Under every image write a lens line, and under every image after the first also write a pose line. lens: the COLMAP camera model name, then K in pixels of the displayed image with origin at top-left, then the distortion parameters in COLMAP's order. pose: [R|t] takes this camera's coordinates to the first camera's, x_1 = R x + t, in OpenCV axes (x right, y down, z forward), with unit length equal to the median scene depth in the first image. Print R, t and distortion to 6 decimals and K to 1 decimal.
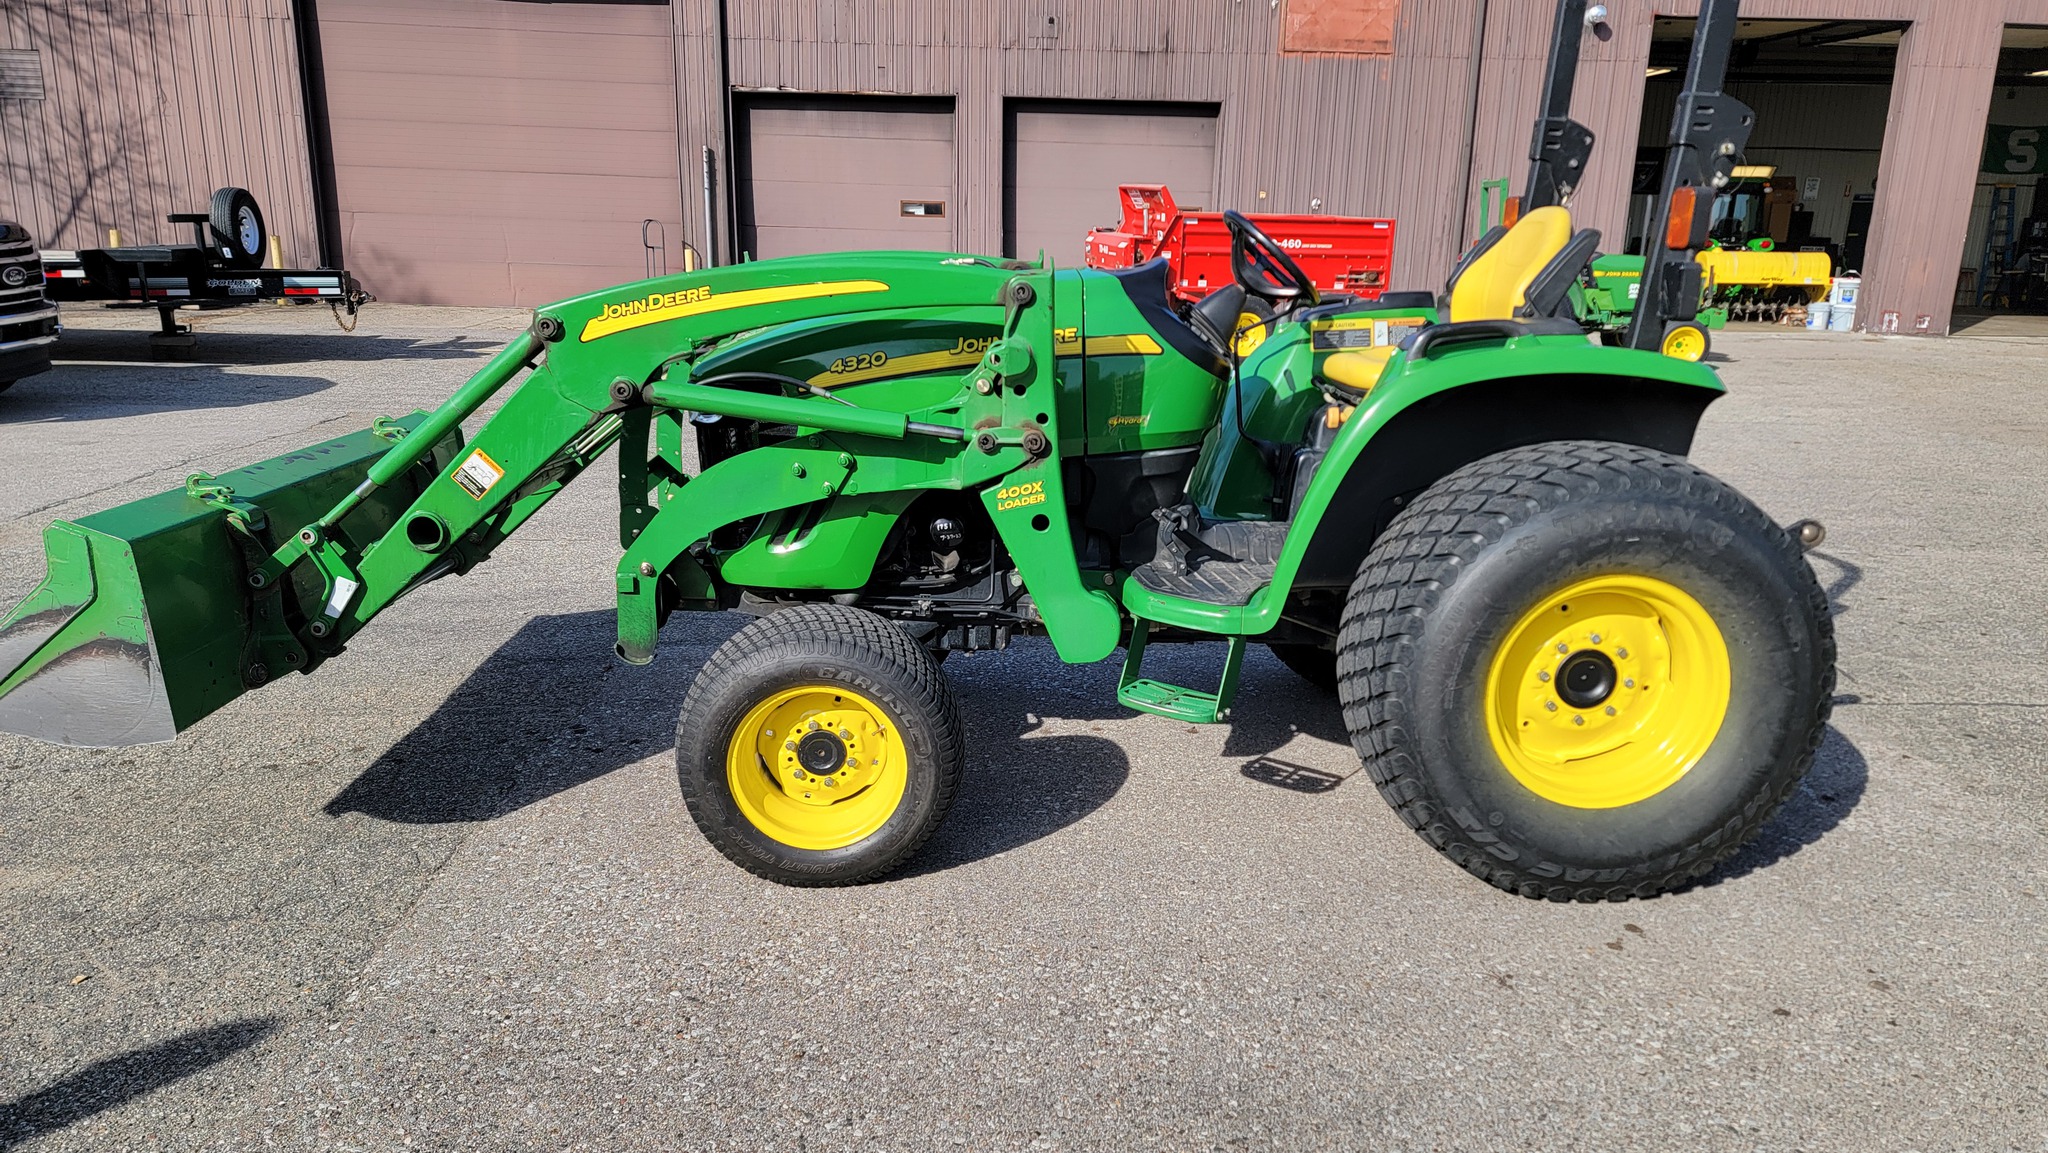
lens RADIAL K [[1403.8, 0, 1034.2], [0, 1403.8, 600.0], [0, 0, 1]] dist [0.074933, -0.062008]
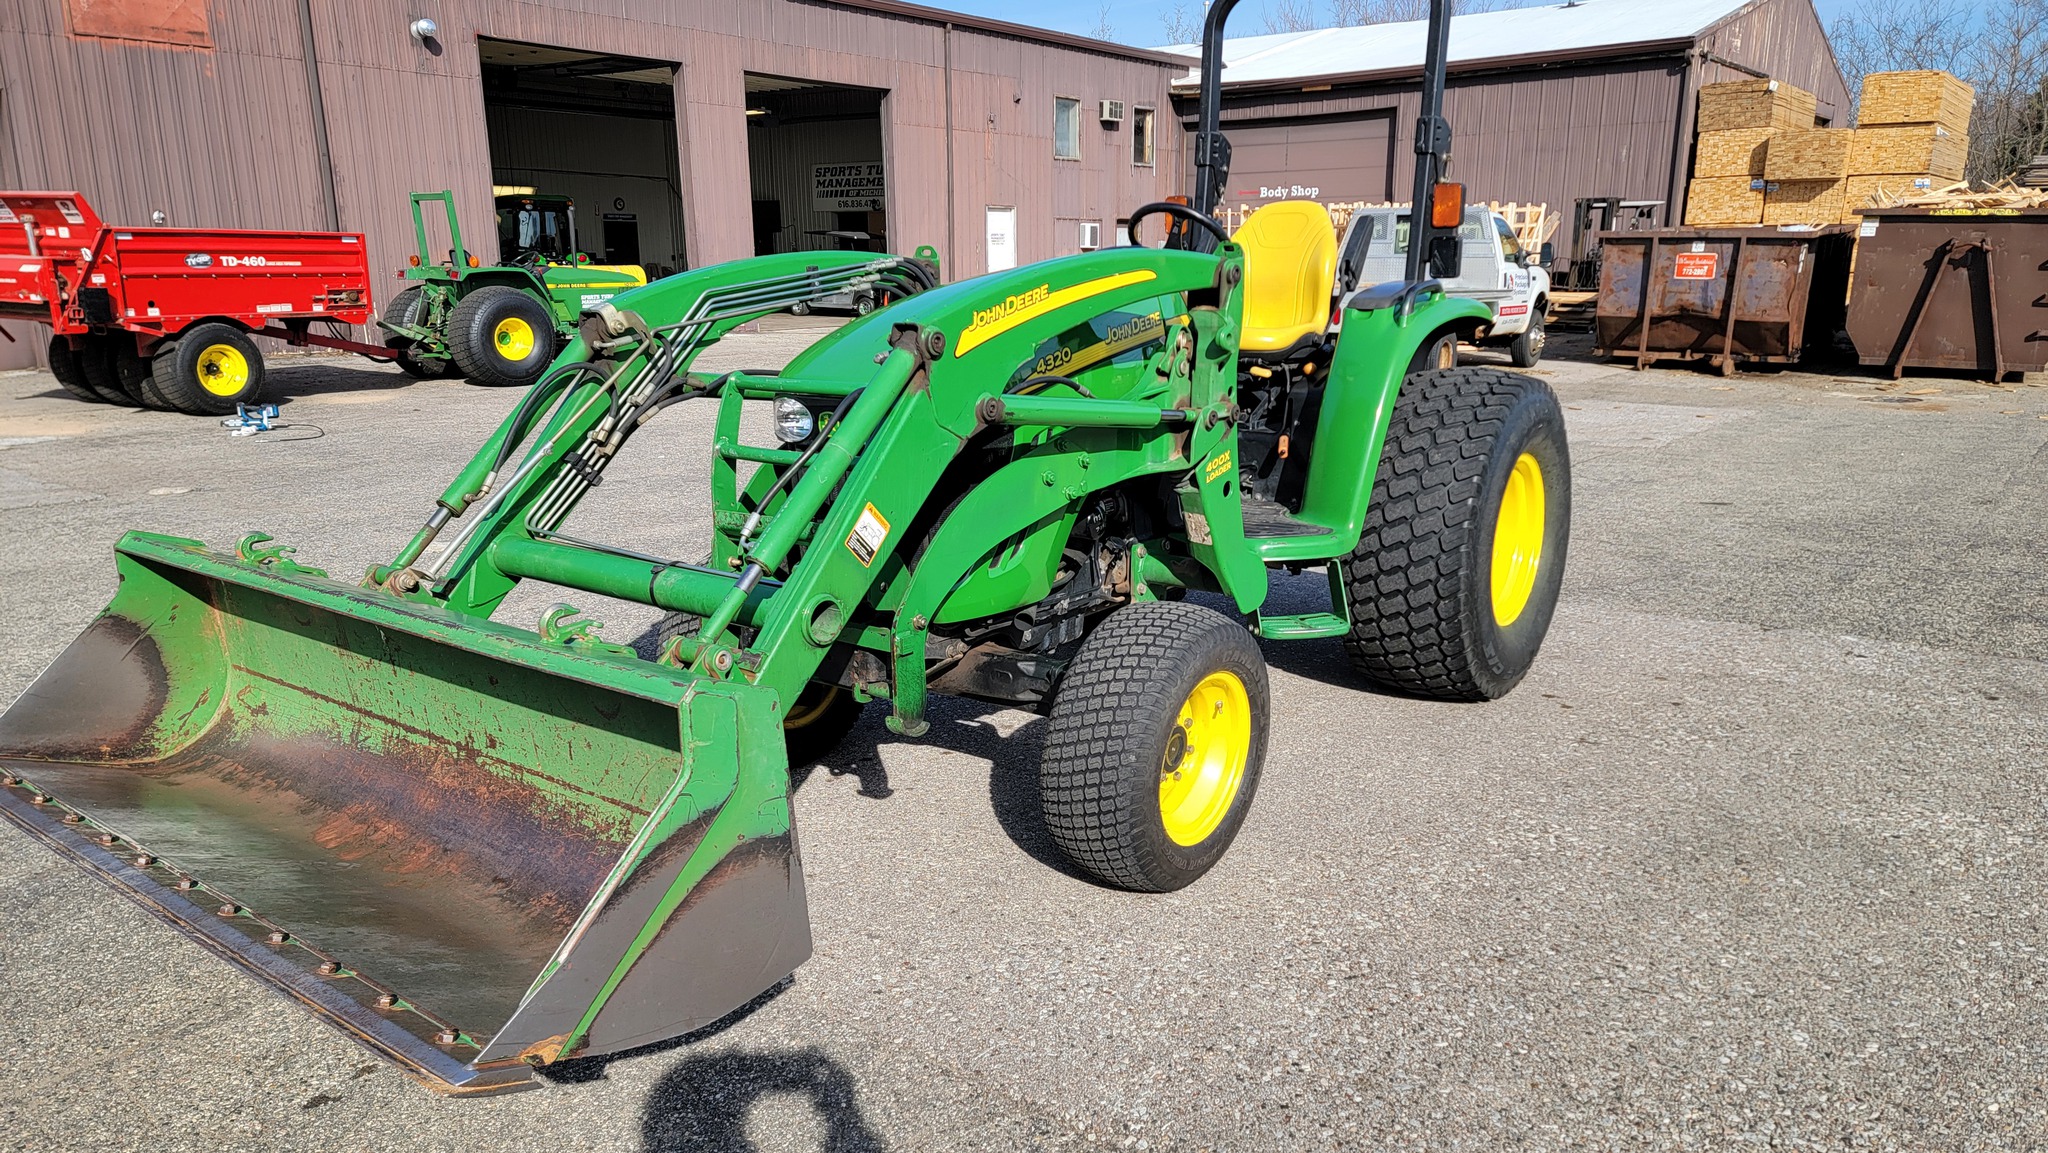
lens RADIAL K [[1403.8, 0, 1037.1], [0, 1403.8, 608.9], [0, 0, 1]] dist [0.074933, -0.062008]
pose [[0.632132, -0.214811, 0.744490, -0.214341], [0.220353, 0.970971, 0.093060, -0.023200], [-0.742868, 0.105224, 0.661116, 0.094543]]
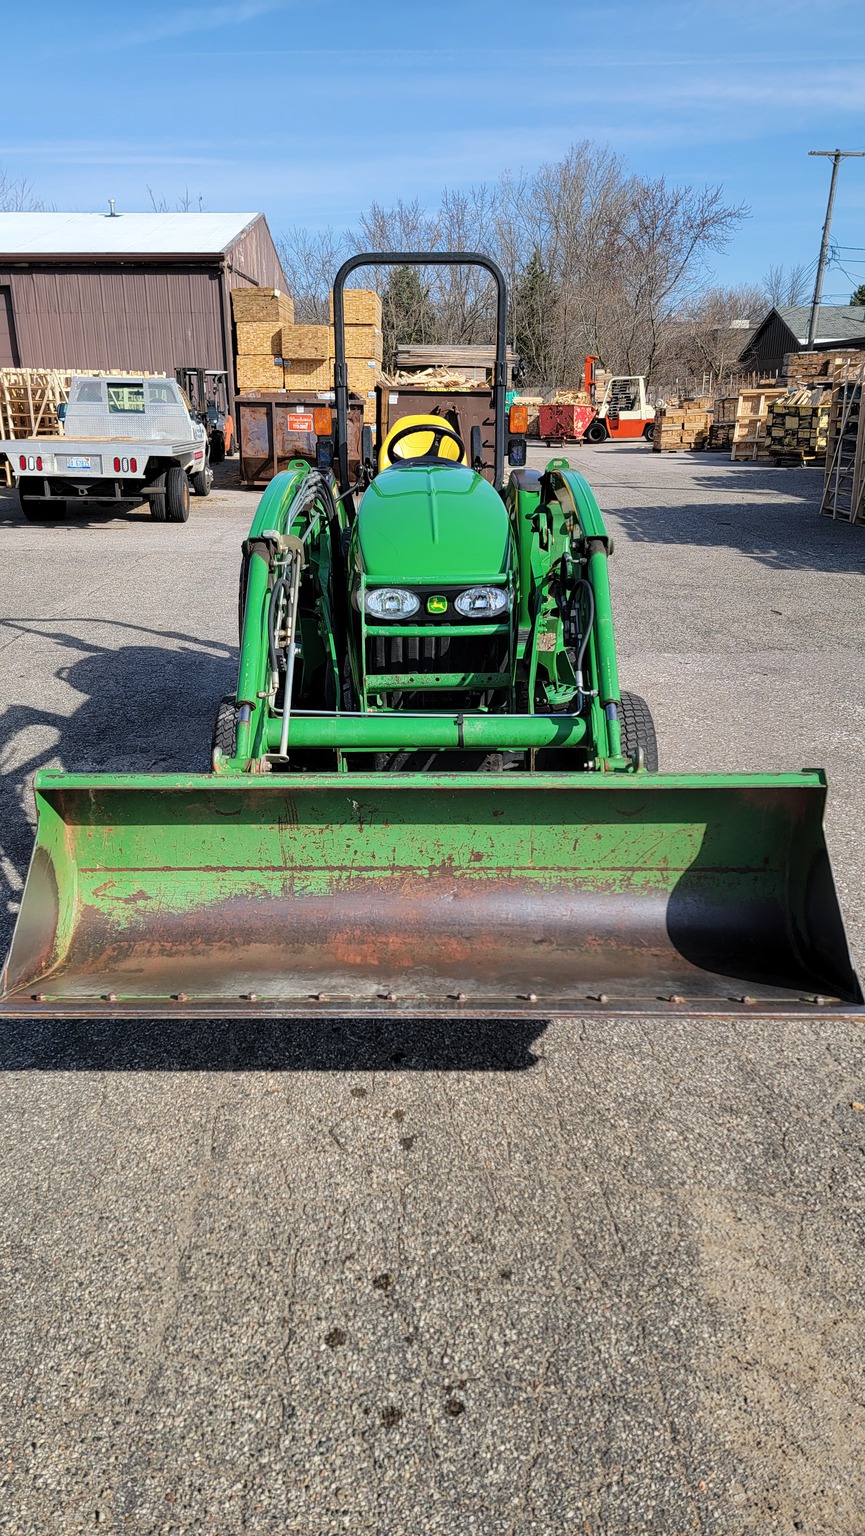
lens RADIAL K [[1052.9, 0, 423.7], [0, 1052.9, 739.9], [0, 0, 1]] dist [0.074933, -0.062008]
pose [[0.040685, -0.331216, 0.942677, -0.299279], [0.262262, 0.913919, 0.309793, -0.084946], [-0.964139, 0.234624, 0.124049, 0.243459]]
